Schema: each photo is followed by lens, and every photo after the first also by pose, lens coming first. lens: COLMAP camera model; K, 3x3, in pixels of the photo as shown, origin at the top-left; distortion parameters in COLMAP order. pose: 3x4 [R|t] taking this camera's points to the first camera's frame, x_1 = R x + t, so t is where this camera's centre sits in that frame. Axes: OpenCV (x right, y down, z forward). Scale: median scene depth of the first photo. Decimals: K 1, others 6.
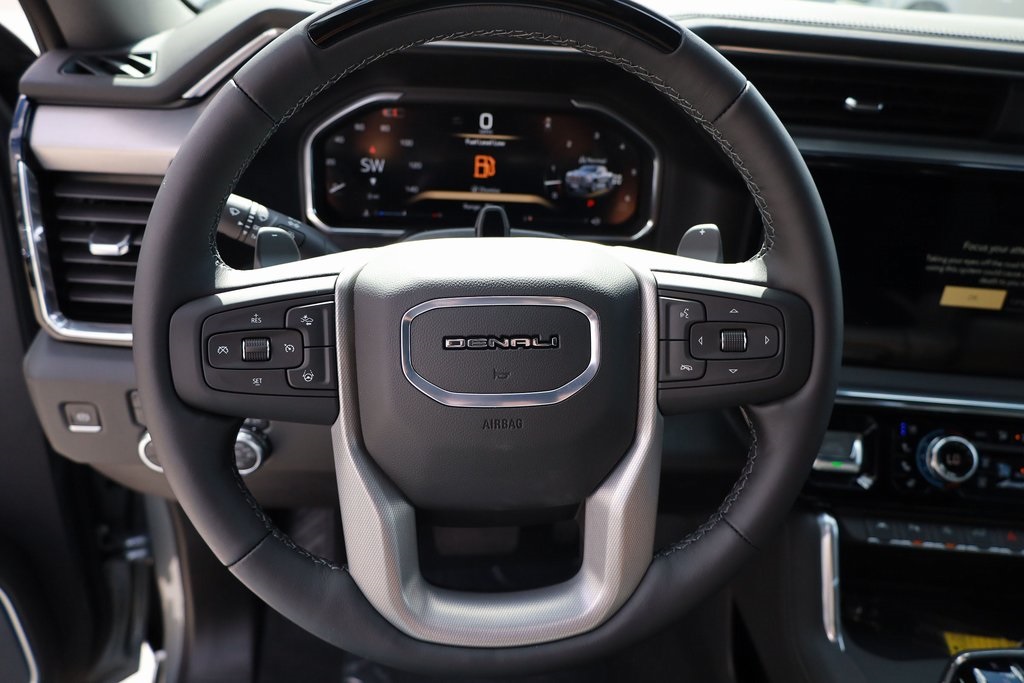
lens RADIAL K [[703.3, 0, 512.0], [0, 703.3, 341.5], [0, 0, 1]] dist [-0.020373, 0.000619]
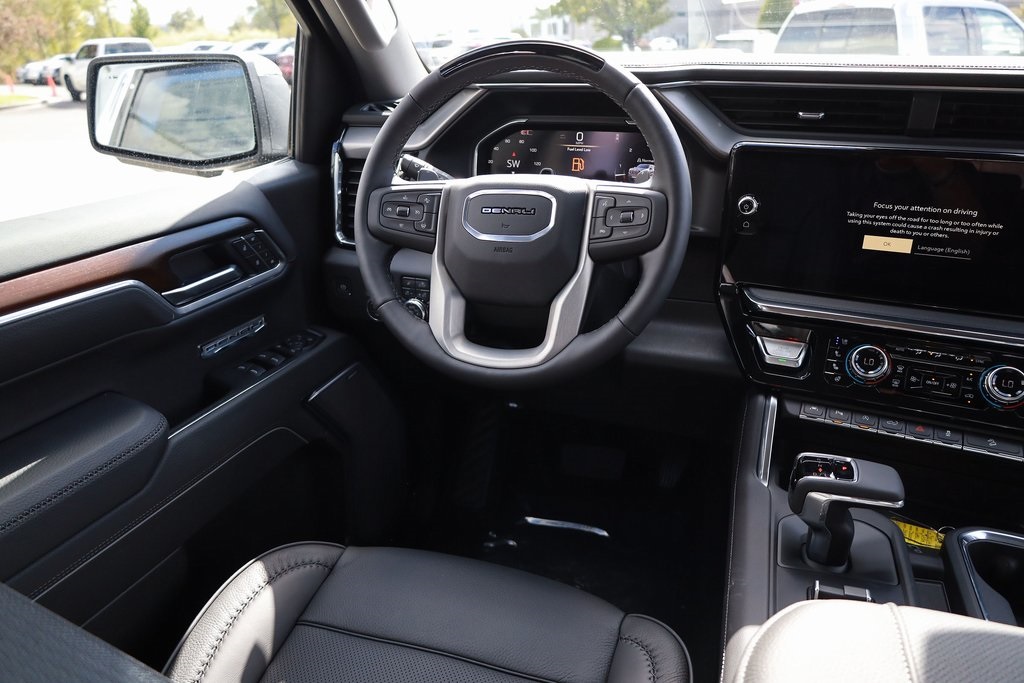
lens RADIAL K [[703.3, 0, 512.0], [0, 703.3, 341.5], [0, 0, 1]] dist [-0.020373, 0.000619]
pose [[0.919386, 0.088228, -0.383335, 0.540978], [-0.140682, 0.983816, -0.110974, 0.399643], [0.367340, 0.155956, 0.916918, -0.537449]]
